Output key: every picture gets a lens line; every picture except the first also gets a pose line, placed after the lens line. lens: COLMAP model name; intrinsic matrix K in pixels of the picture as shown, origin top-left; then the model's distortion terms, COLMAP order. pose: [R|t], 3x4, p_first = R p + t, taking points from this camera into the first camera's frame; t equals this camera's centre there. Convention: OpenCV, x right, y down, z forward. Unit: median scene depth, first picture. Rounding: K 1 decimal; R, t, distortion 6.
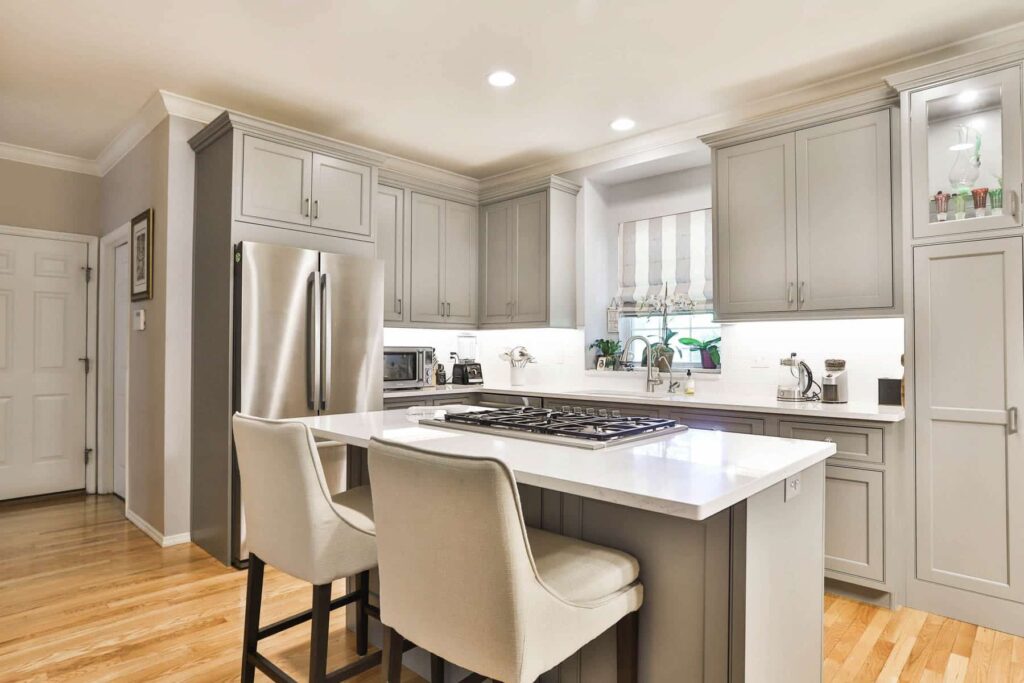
lens RADIAL K [[587.3, 0, 509.3], [0, 587.3, 342.3], [0, 0, 1]] dist [-0.000749, 0.004790]
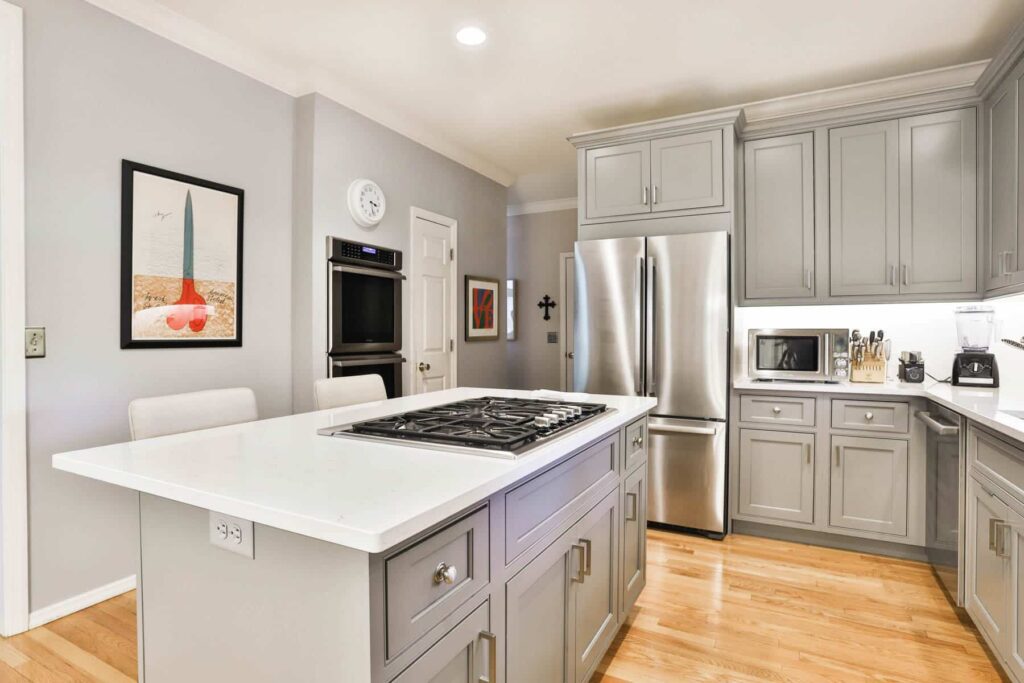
lens RADIAL K [[587.3, 0, 546.1], [0, 587.3, 339.8], [0, 0, 1]] dist [-0.000749, 0.004790]
pose [[0.305240, 0.006664, -0.952252, 0.551153], [0.011371, 0.999879, 0.010643, 0.011507], [0.952208, -0.014076, 0.305127, 0.489951]]
